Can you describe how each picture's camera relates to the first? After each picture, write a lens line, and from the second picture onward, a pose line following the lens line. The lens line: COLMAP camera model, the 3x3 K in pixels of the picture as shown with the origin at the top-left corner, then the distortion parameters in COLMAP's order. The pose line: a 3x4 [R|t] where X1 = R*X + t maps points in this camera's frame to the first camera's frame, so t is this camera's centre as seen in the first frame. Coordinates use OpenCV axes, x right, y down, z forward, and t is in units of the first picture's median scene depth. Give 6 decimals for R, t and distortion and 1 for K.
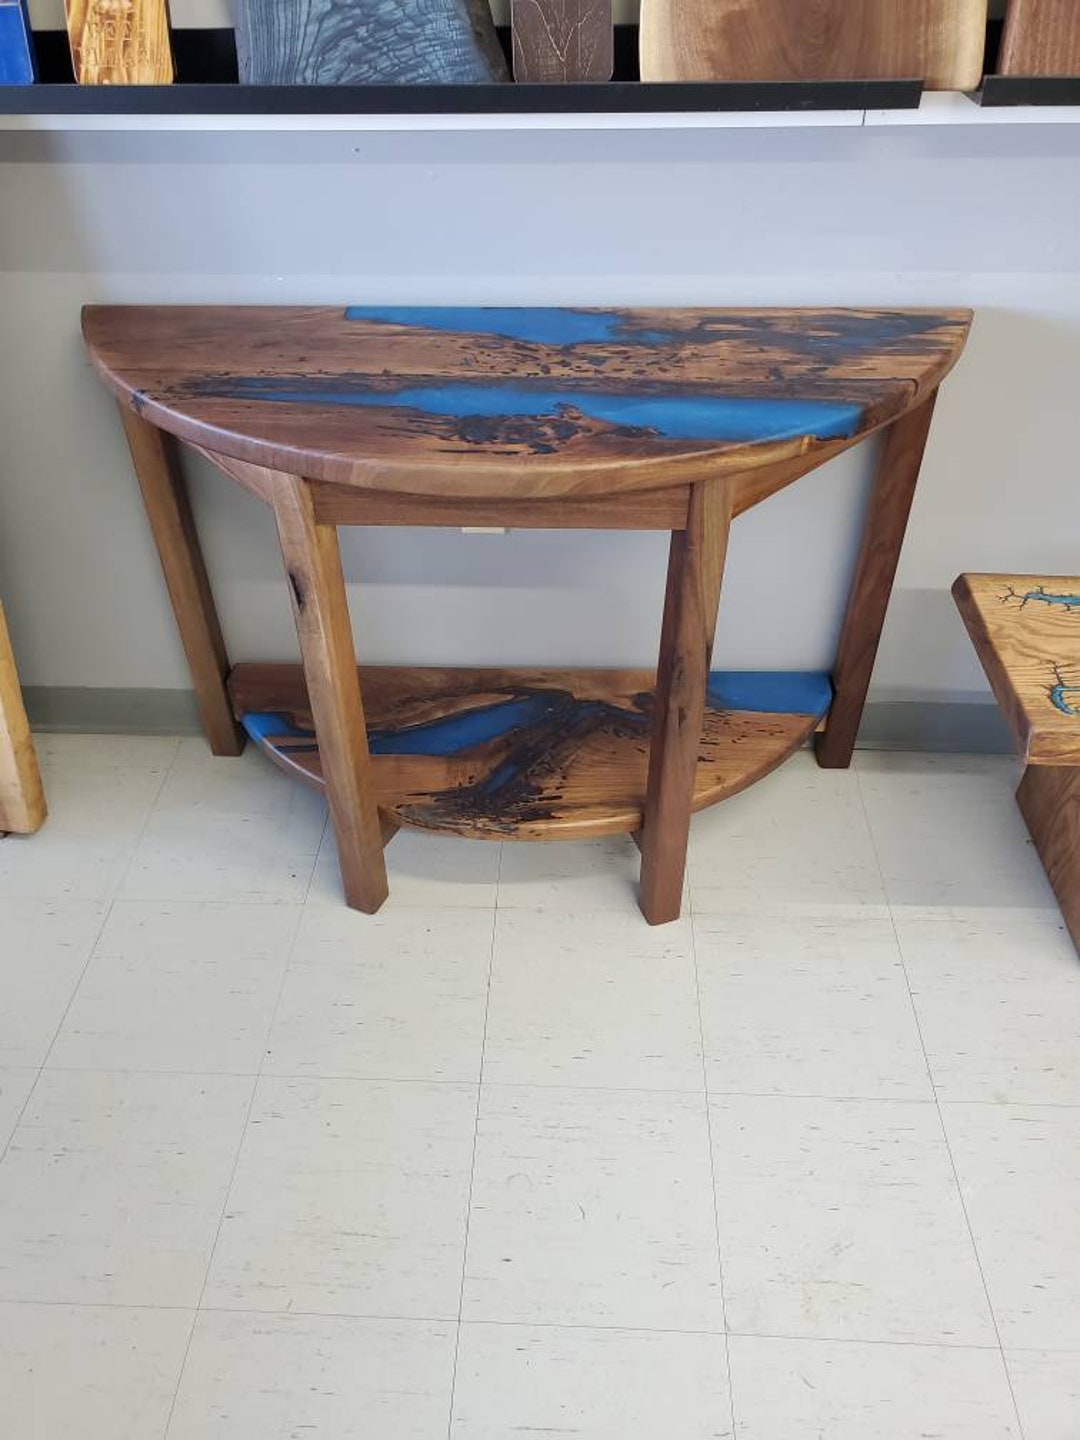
lens RADIAL K [[1139.1, 0, 532.3], [0, 1139.1, 723.5], [0, 0, 1]] dist [0.011683, 0.000614]
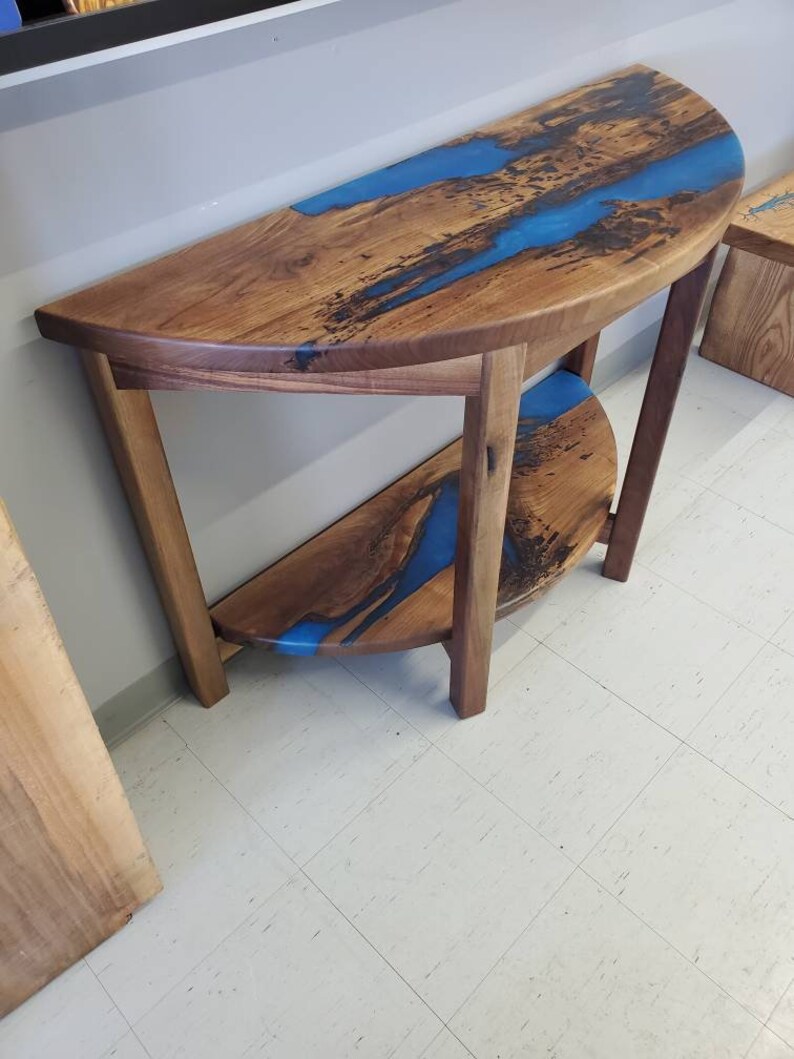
lens RADIAL K [[837.7, 0, 395.4], [0, 837.7, 525.1], [0, 0, 1]] dist [0.011683, 0.000614]
pose [[0.672908, -0.514881, 0.531124, -0.692162], [0.485115, 0.849202, 0.208615, -0.262974], [-0.558444, 0.117278, 0.821211, 0.422564]]
